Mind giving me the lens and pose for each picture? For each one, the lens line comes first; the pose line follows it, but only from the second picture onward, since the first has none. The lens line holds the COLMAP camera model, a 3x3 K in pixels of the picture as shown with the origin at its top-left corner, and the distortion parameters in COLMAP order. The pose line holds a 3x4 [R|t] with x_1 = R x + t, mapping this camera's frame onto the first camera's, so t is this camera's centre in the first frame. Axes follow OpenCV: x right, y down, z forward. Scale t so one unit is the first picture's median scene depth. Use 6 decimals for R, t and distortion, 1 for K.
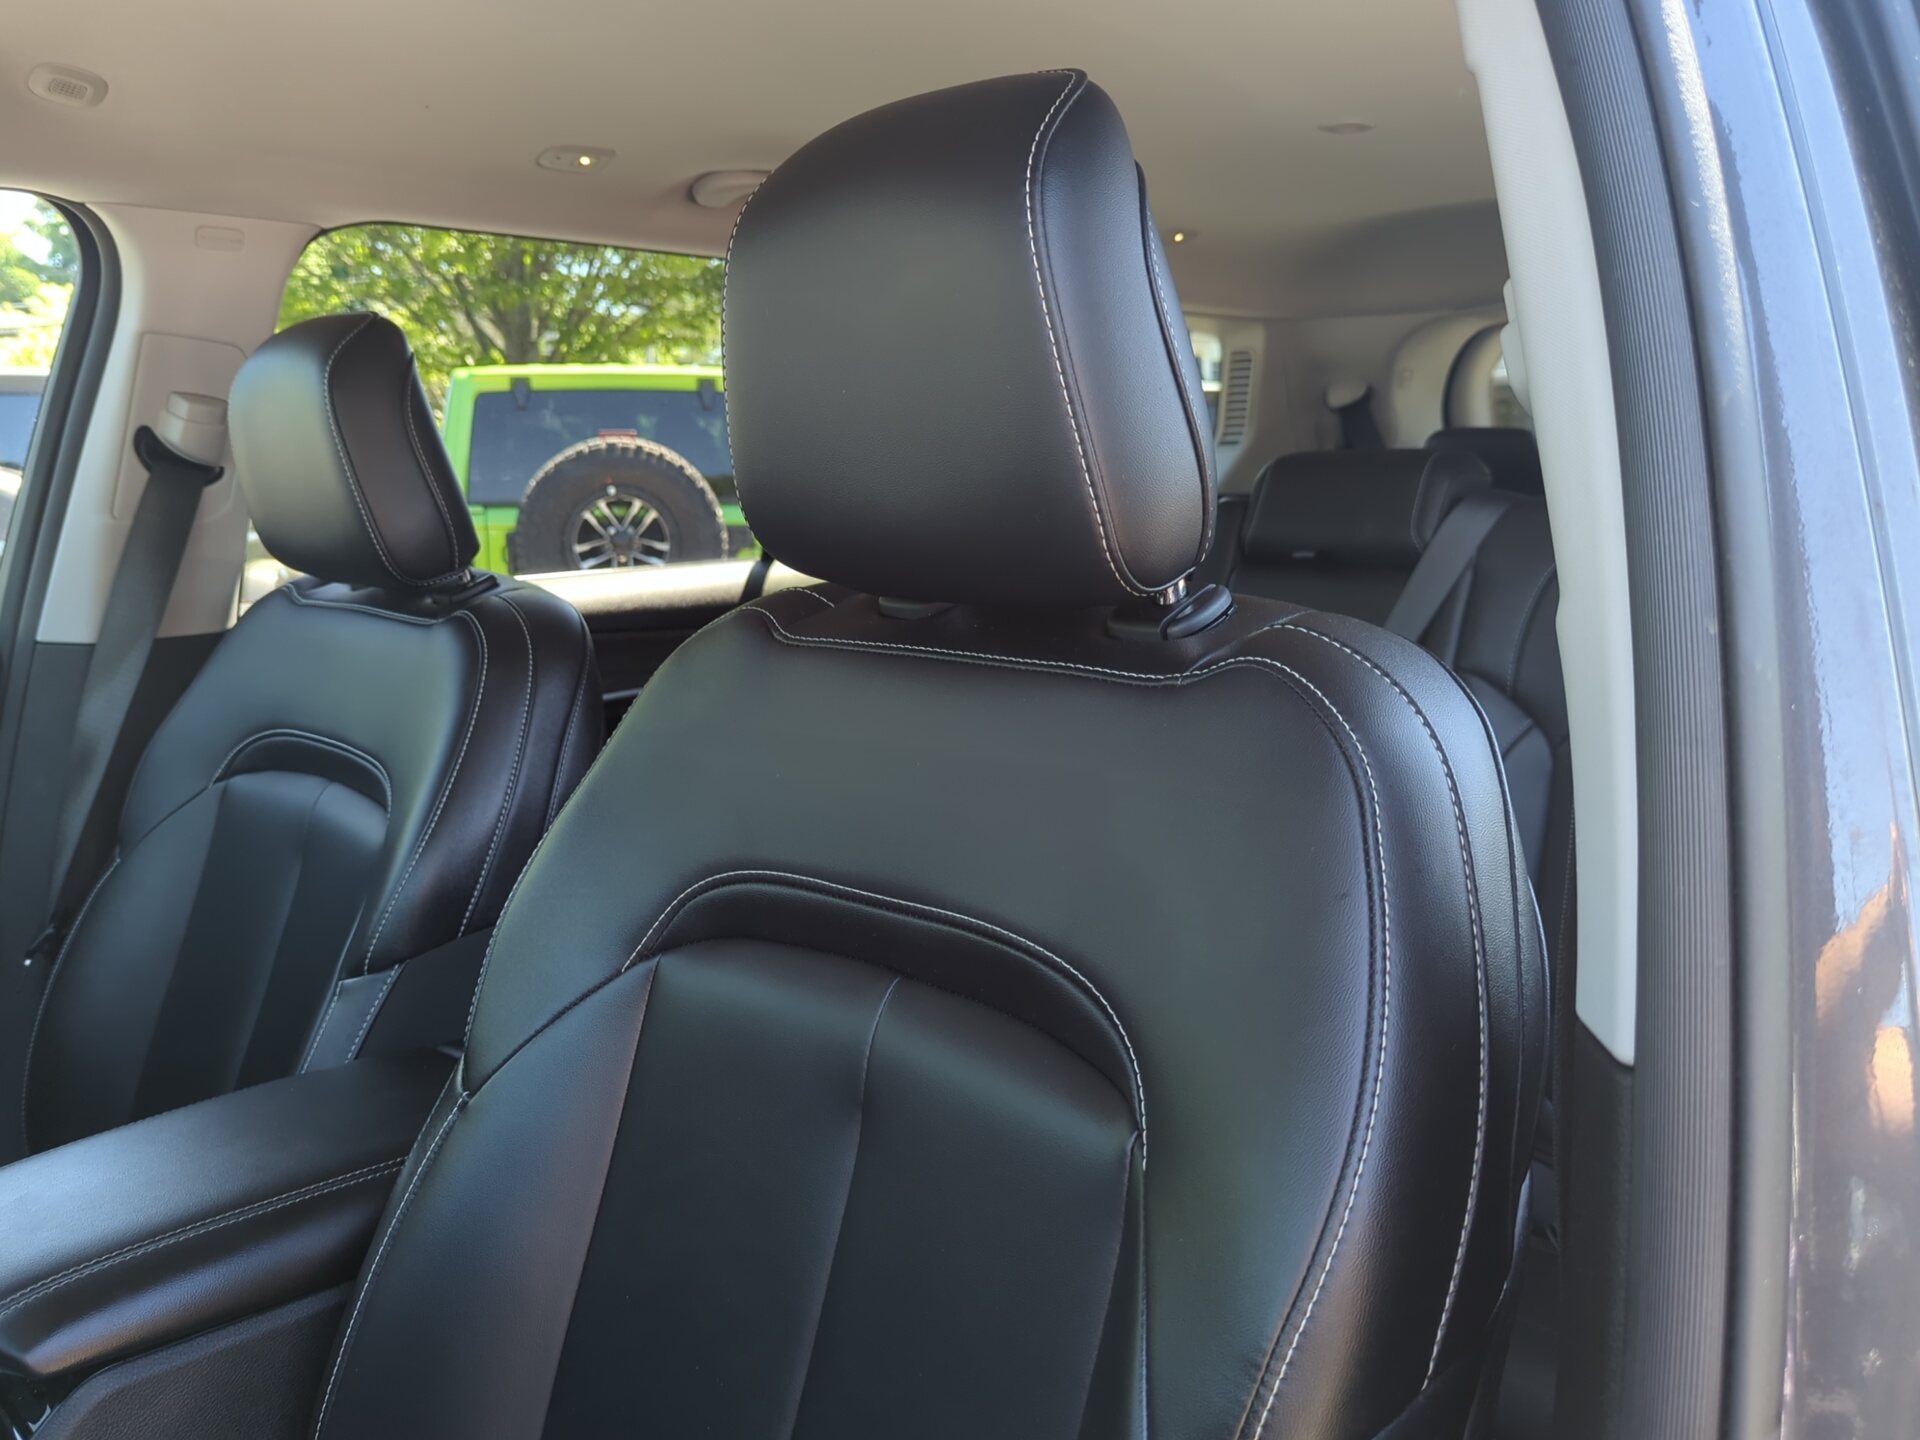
lens RADIAL K [[1563.4, 0, 975.3], [0, 1563.4, 697.0], [0, 0, 1]] dist [0.052100, -0.052117]
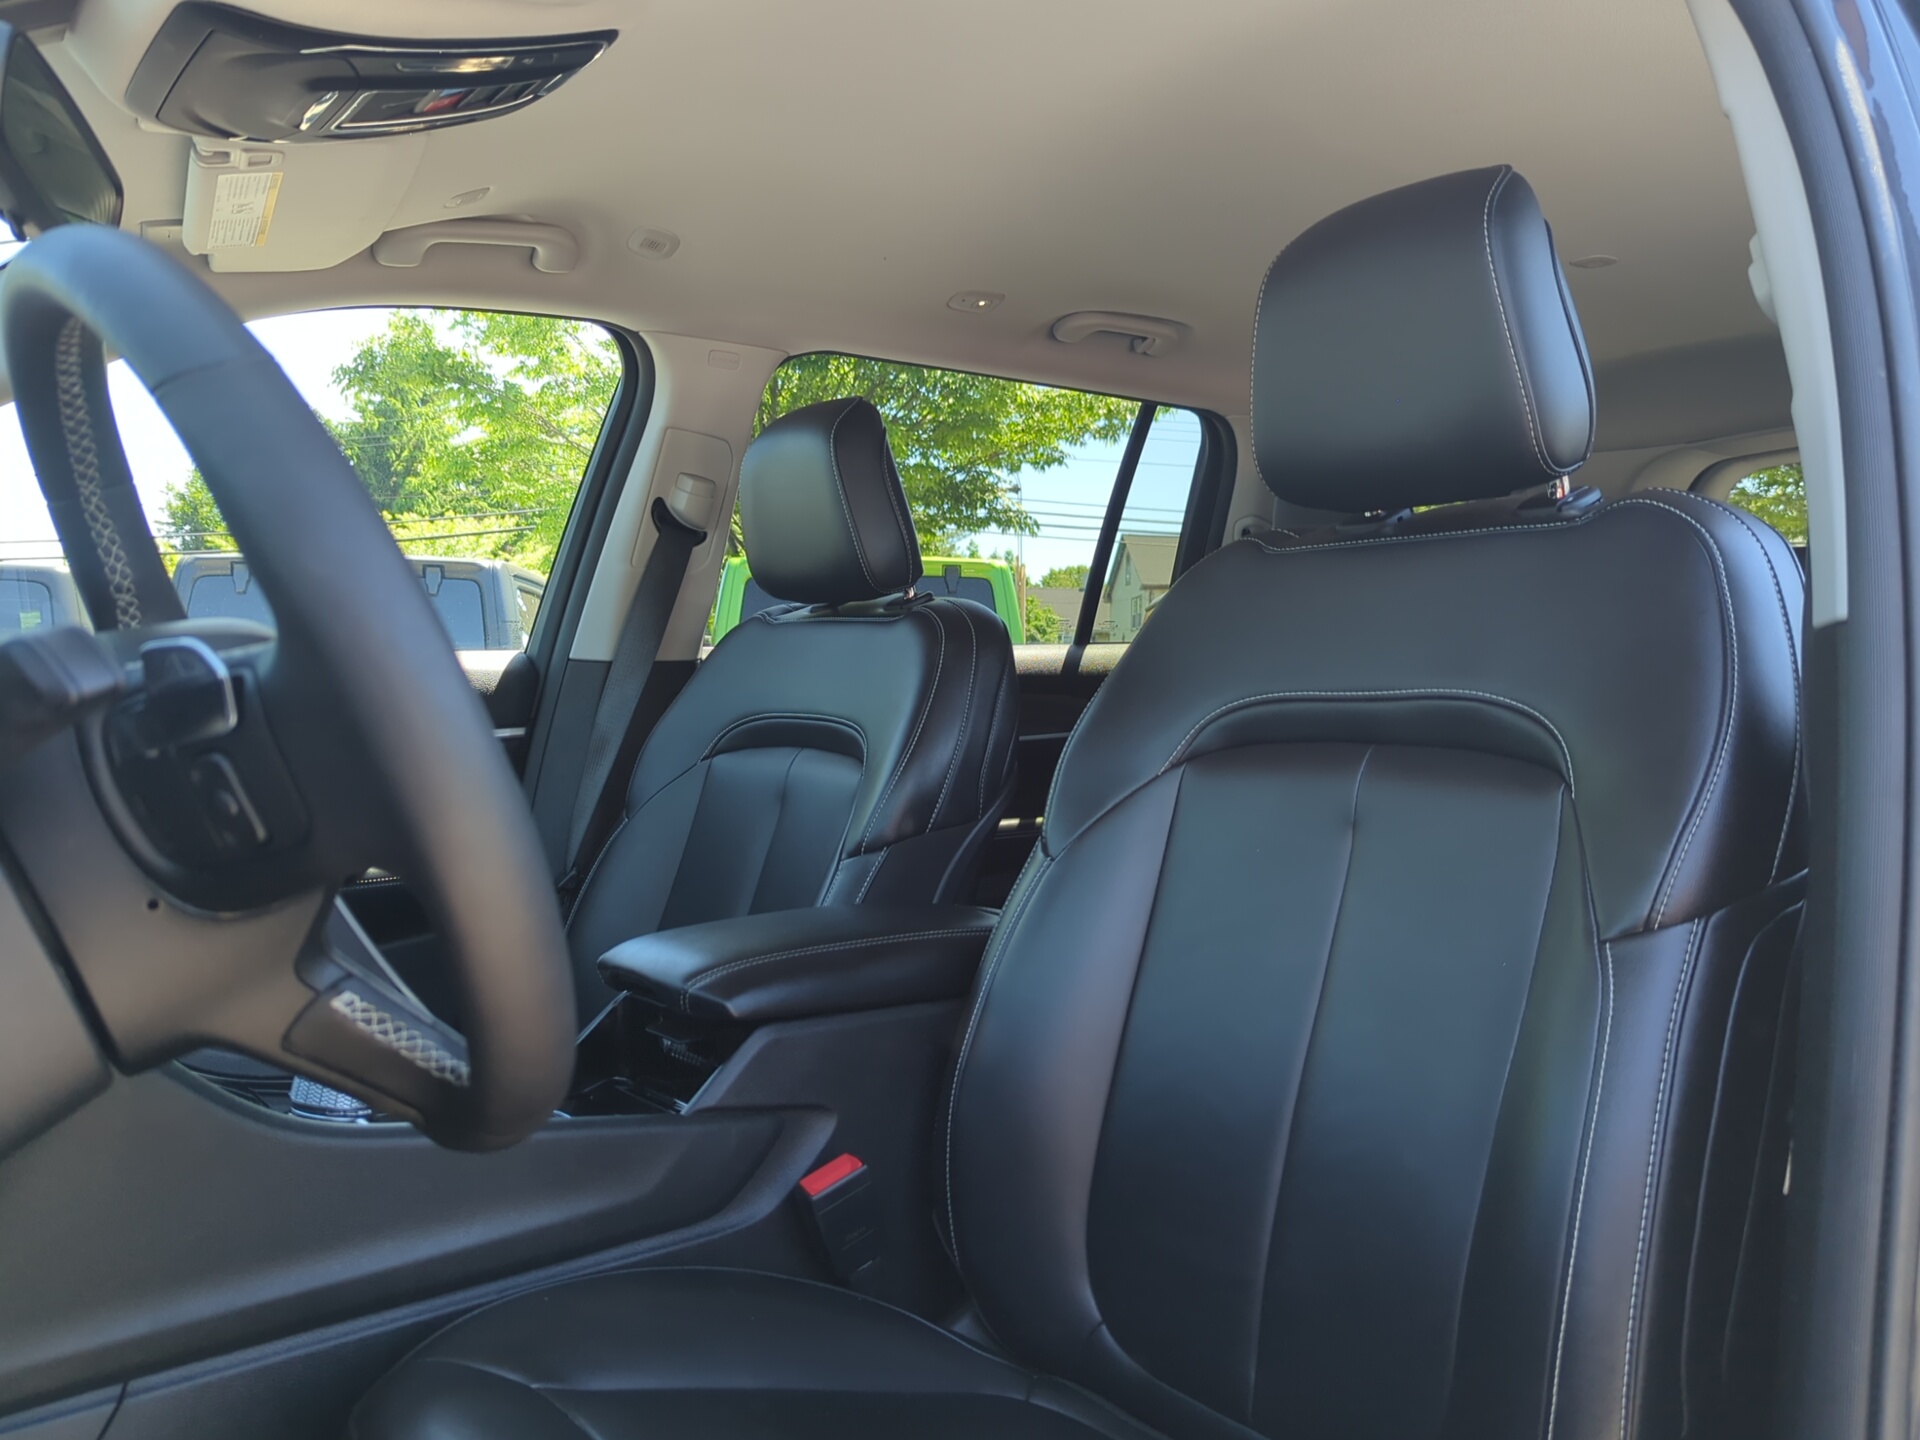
lens RADIAL K [[1563.4, 0, 975.3], [0, 1563.4, 697.0], [0, 0, 1]] dist [0.052100, -0.052117]
pose [[0.992821, 0.017876, -0.118268, -0.108781], [-0.031974, 0.992451, -0.118404, 0.141463], [0.115258, 0.121335, 0.985897, -0.239731]]
